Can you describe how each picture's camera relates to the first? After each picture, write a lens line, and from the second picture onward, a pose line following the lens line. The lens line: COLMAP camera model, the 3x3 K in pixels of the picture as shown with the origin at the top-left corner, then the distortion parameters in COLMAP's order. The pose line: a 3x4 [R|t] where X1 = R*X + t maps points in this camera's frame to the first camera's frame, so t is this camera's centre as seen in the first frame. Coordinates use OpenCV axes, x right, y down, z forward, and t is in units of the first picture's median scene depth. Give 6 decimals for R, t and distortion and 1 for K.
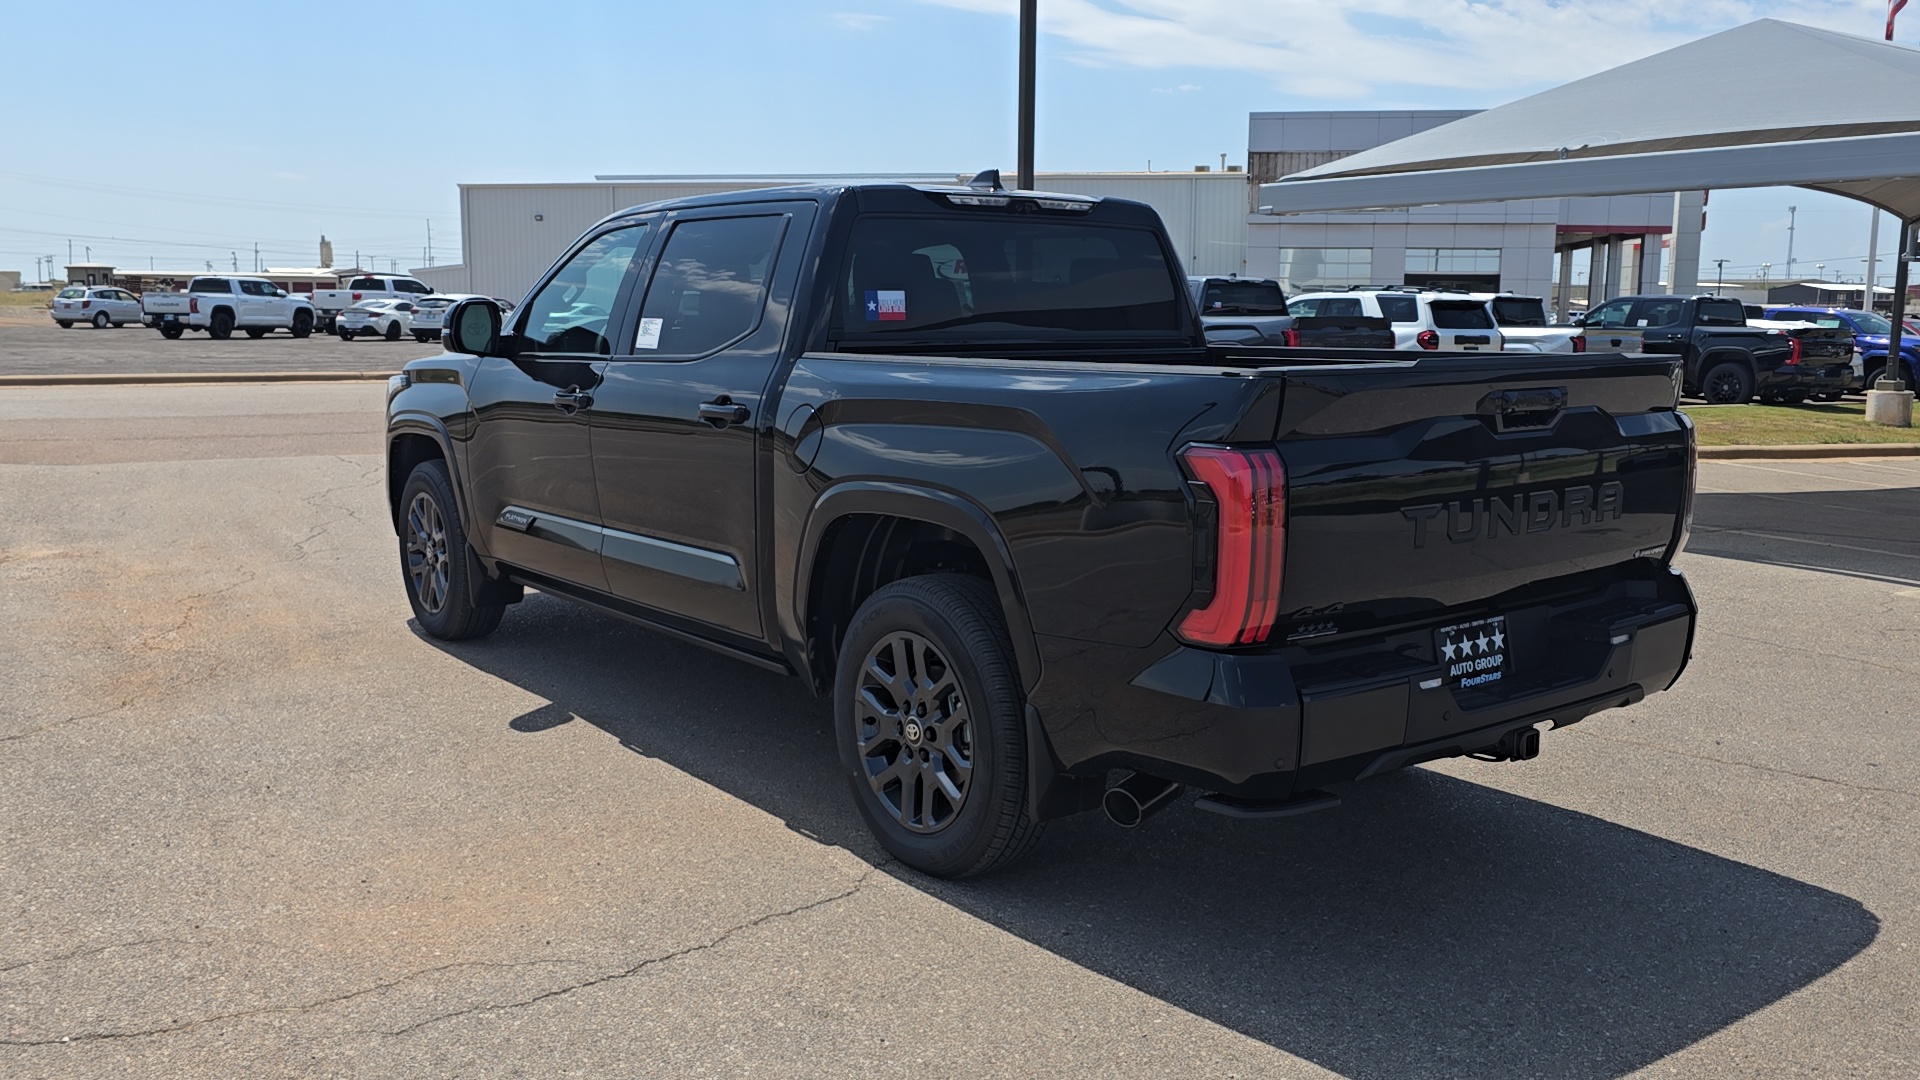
lens RADIAL K [[1613.9, 0, 991.2], [0, 1613.9, 528.5], [0, 0, 1]] dist [-0.014932, 0.008693]
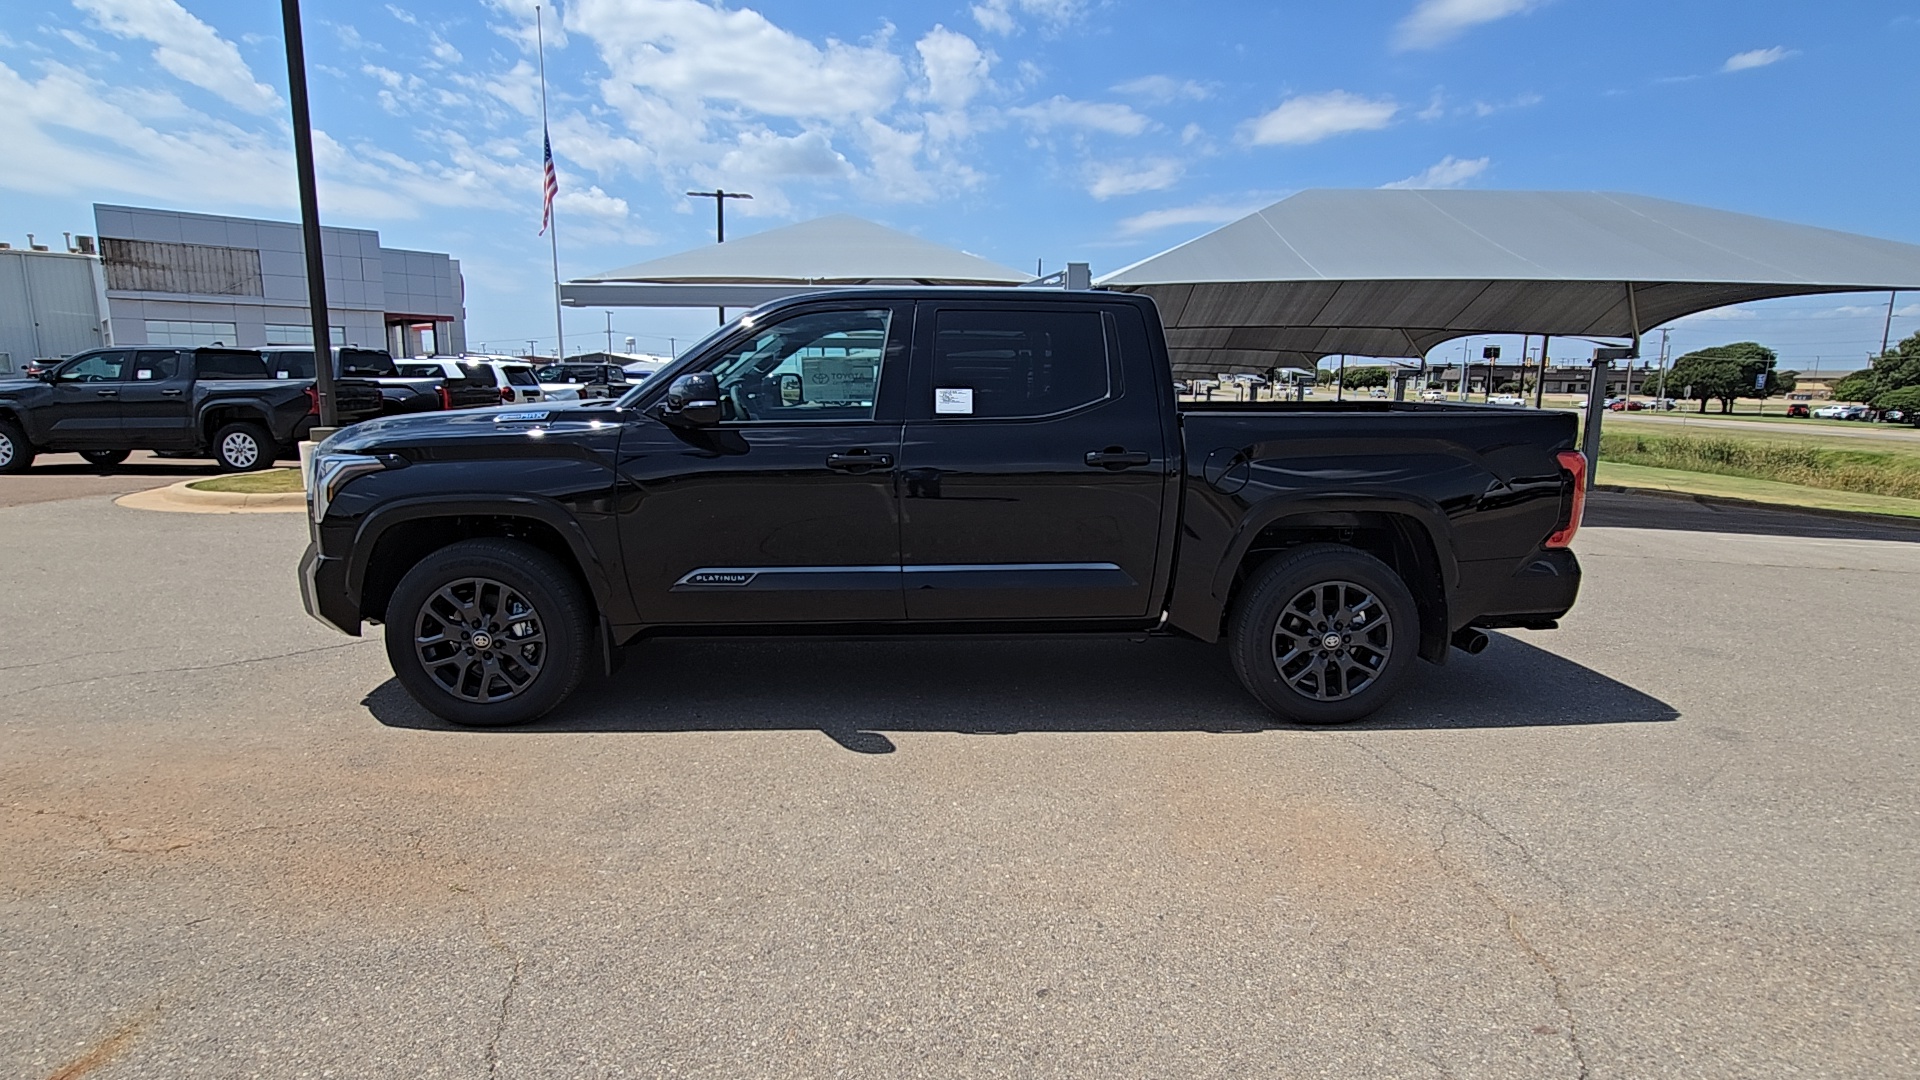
lens RADIAL K [[976.1, 0, 972.2], [0, 976.1, 547.9], [0, 0, 1]] dist [-0.001252, 0.001868]
pose [[0.580344, -0.142715, 0.801769, -0.880875], [0.106243, 0.989379, 0.099208, -0.089483], [-0.807412, 0.027608, 0.589342, 0.595109]]
